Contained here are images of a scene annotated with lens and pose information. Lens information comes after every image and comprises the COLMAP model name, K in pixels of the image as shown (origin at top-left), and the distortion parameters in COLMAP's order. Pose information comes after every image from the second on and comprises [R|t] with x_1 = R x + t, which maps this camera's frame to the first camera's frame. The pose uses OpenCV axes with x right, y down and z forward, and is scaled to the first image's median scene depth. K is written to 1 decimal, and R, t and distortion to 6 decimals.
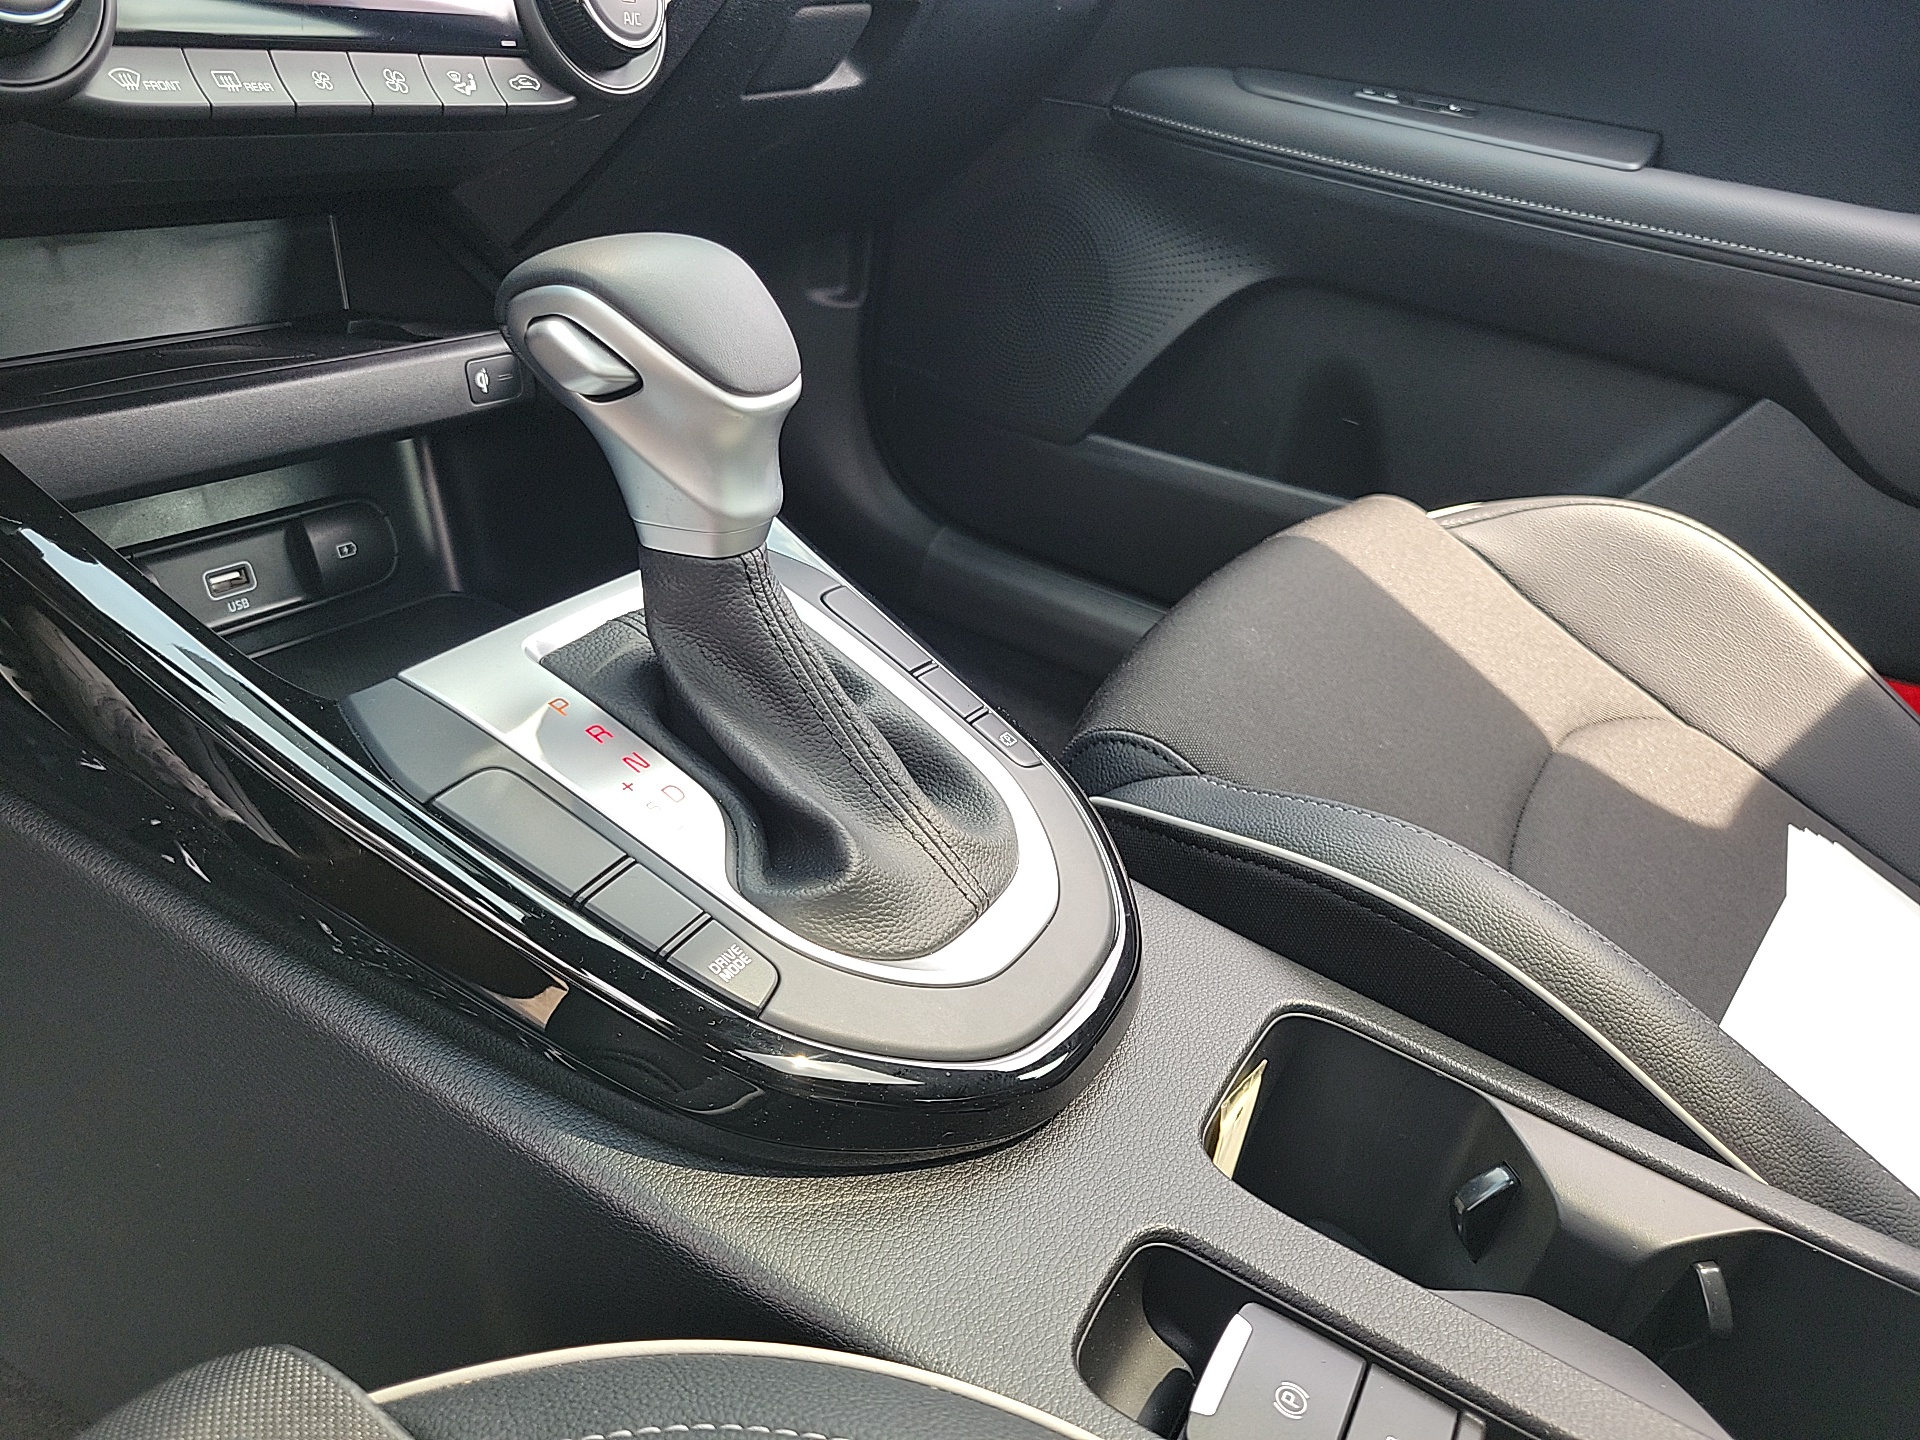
lens RADIAL K [[1457.2, 0, 936.3], [0, 1457.2, 717.6], [0, 0, 1]] dist [0.038358, -0.033520]
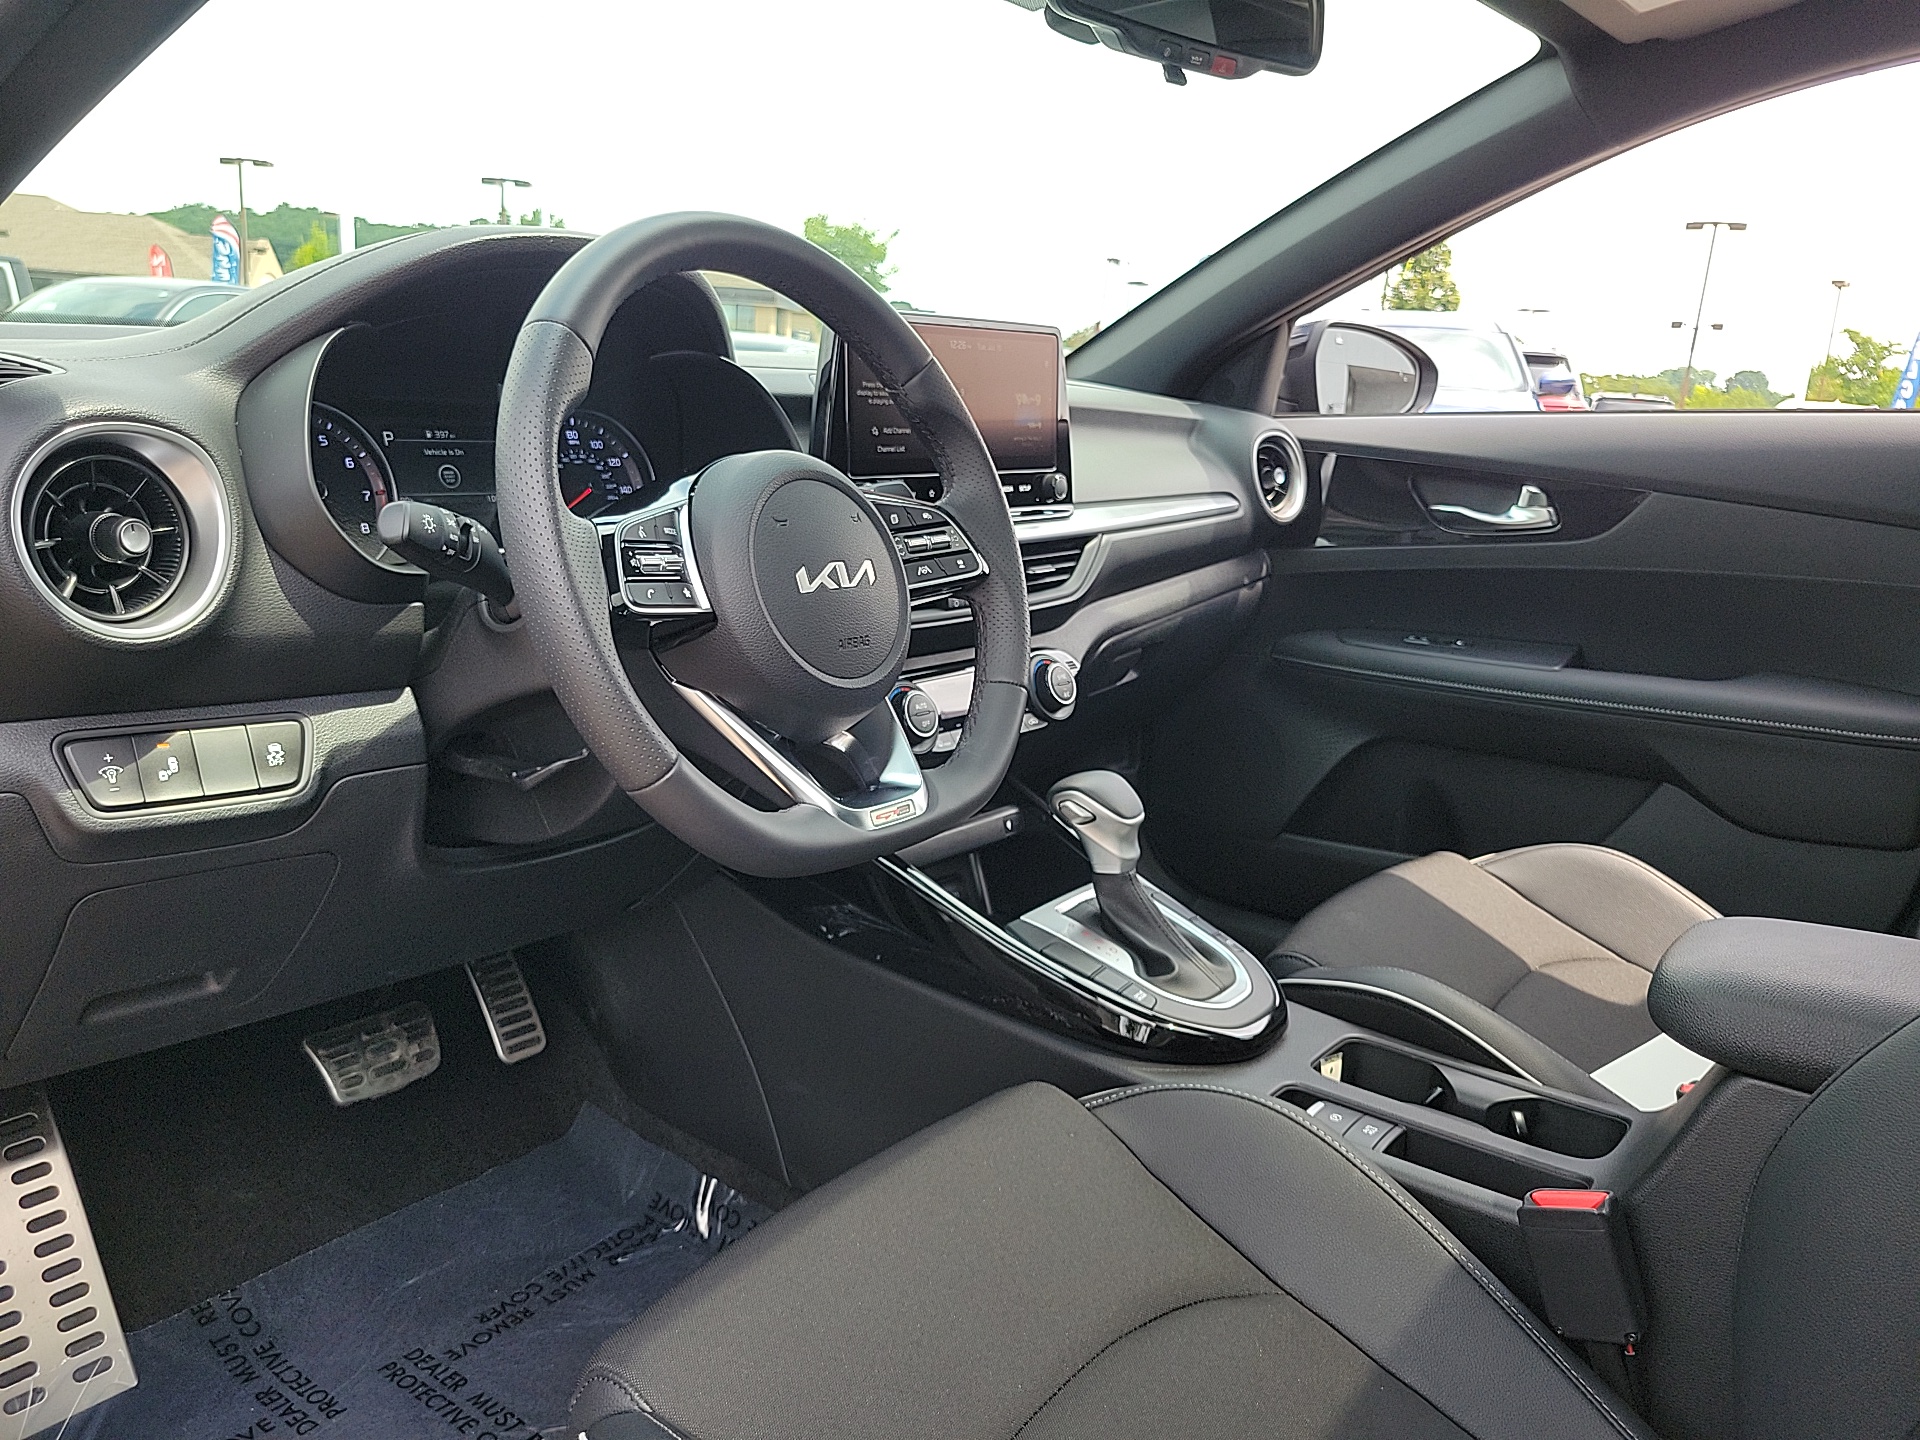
lens RADIAL K [[1457.2, 0, 915.5], [0, 1457.2, 705.4], [0, 0, 1]] dist [0.038358, -0.033520]
pose [[0.980492, -0.093973, -0.172642, -0.011166], [0.037618, 0.951790, -0.304434, 0.356596], [0.192928, 0.292000, 0.936758, -1.546708]]
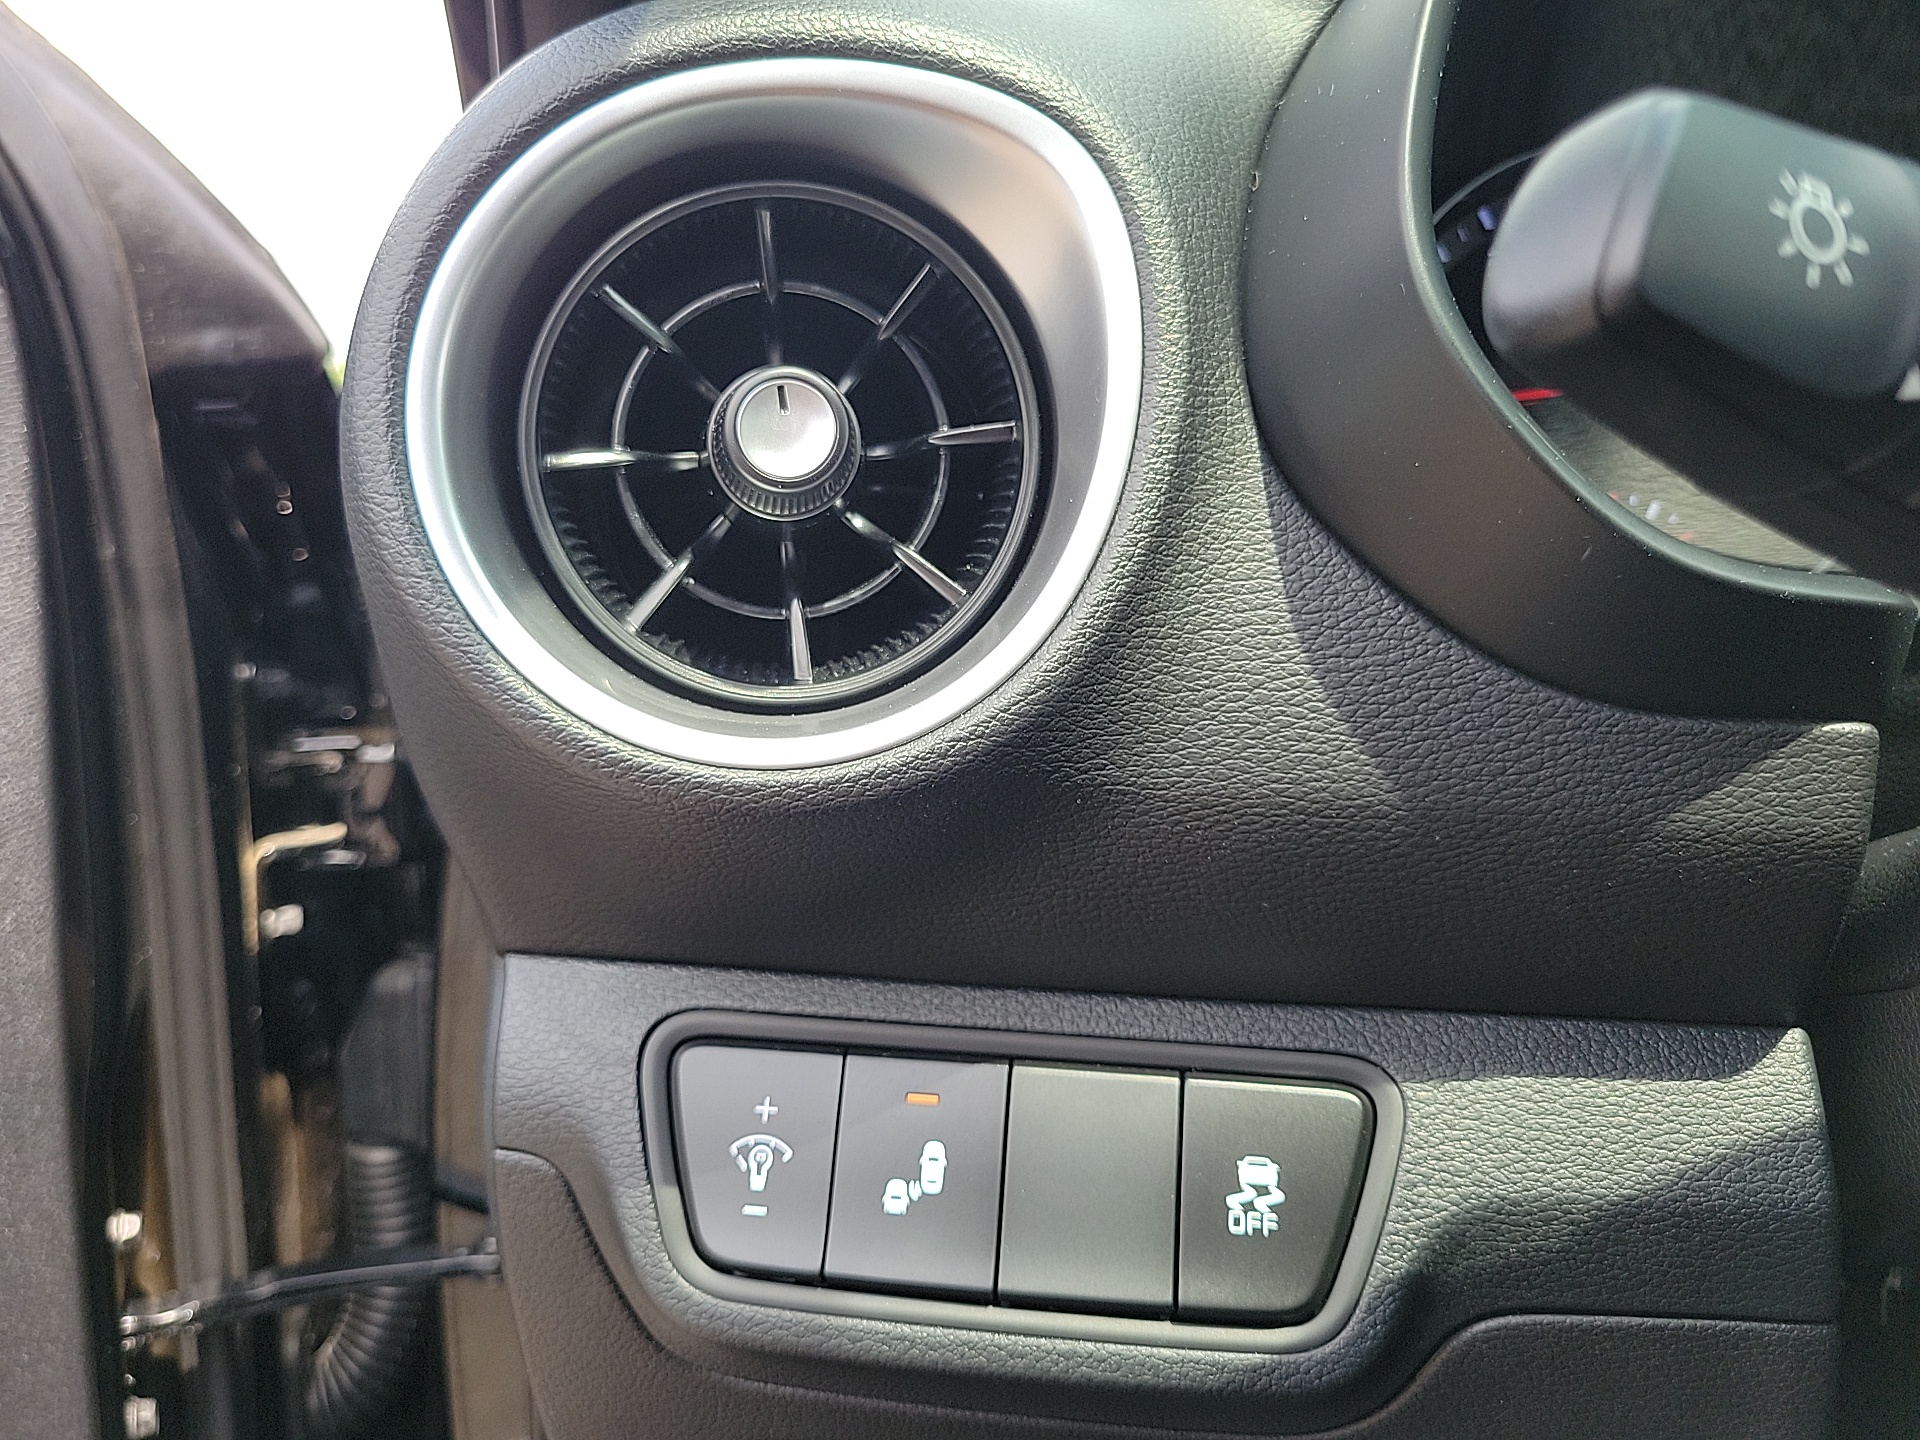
lens RADIAL K [[1457.2, 0, 955.7], [0, 1457.2, 735.6], [0, 0, 1]] dist [0.038358, -0.033520]
pose [[0.449313, -0.040684, -0.892448, -0.590853], [-0.340805, 0.915612, -0.213322, -0.106032], [0.825815, 0.399999, 0.397531, -0.498325]]
